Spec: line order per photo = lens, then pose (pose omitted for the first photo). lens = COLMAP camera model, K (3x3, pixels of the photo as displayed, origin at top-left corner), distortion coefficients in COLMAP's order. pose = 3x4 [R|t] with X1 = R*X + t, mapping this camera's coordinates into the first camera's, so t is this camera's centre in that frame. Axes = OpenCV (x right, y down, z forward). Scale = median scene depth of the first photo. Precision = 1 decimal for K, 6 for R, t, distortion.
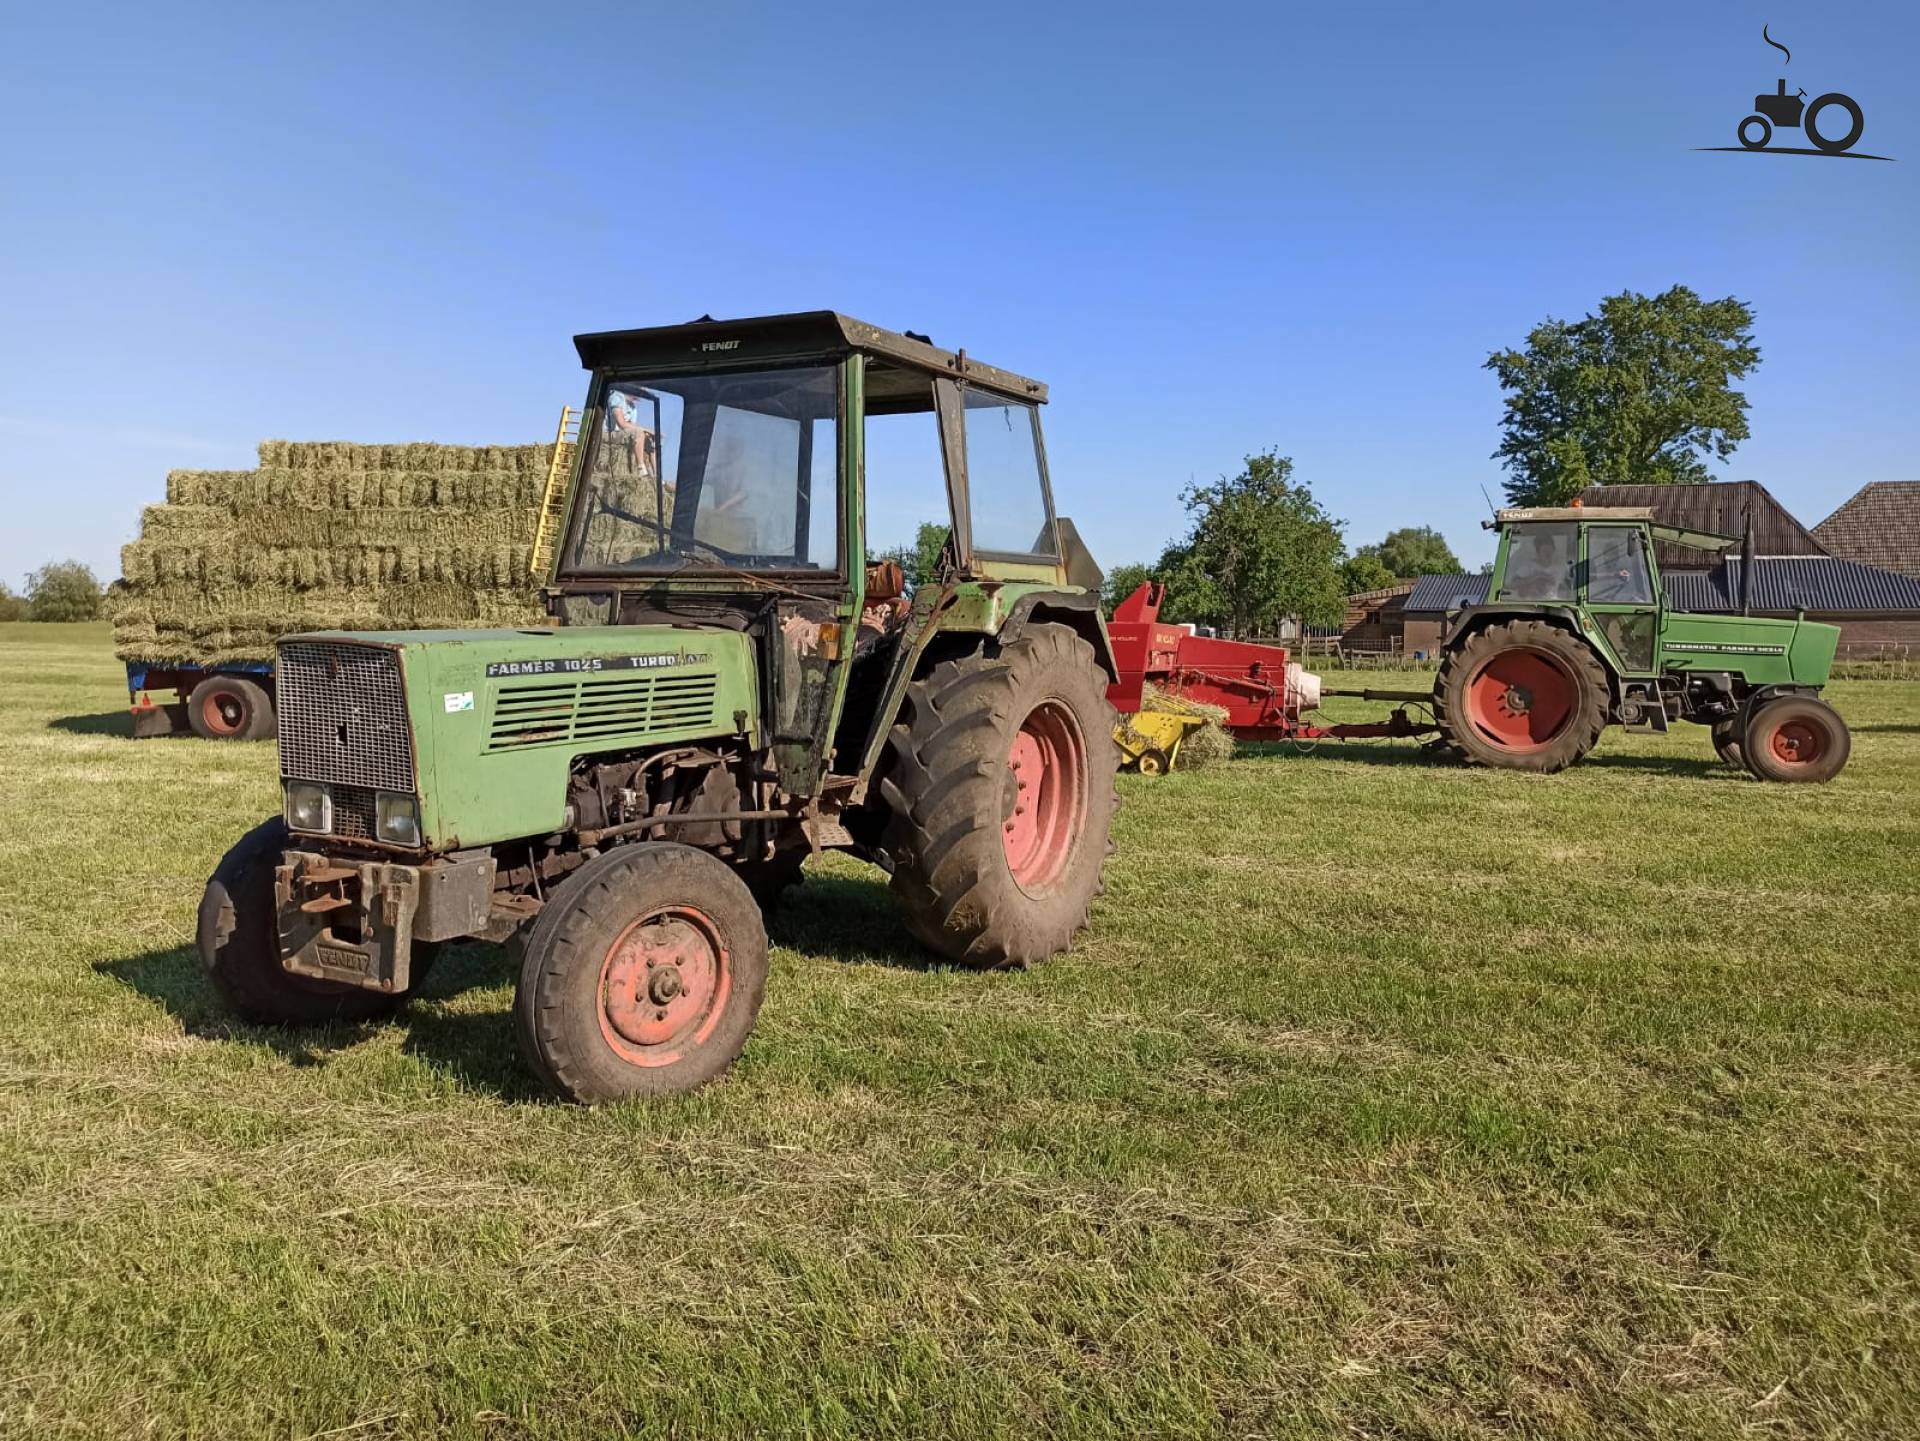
lens RADIAL K [[1400.2, 0, 960.0], [0, 1400.2, 720.5], [0, 0, 1]] dist [0.036810, -0.000940]
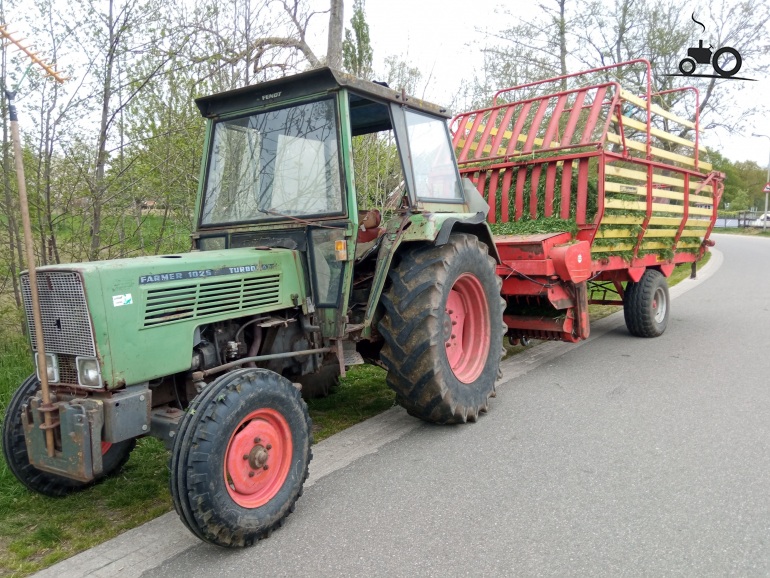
lens RADIAL K [[561.6, 0, 385.0], [0, 561.6, 289.0], [0, 0, 1]] dist [0.036810, -0.000940]
pose [[0.995399, -0.075094, -0.059518, 0.001833], [0.074823, 0.997174, -0.006768, 0.001492], [0.059858, 0.002283, 0.998204, 0.285036]]
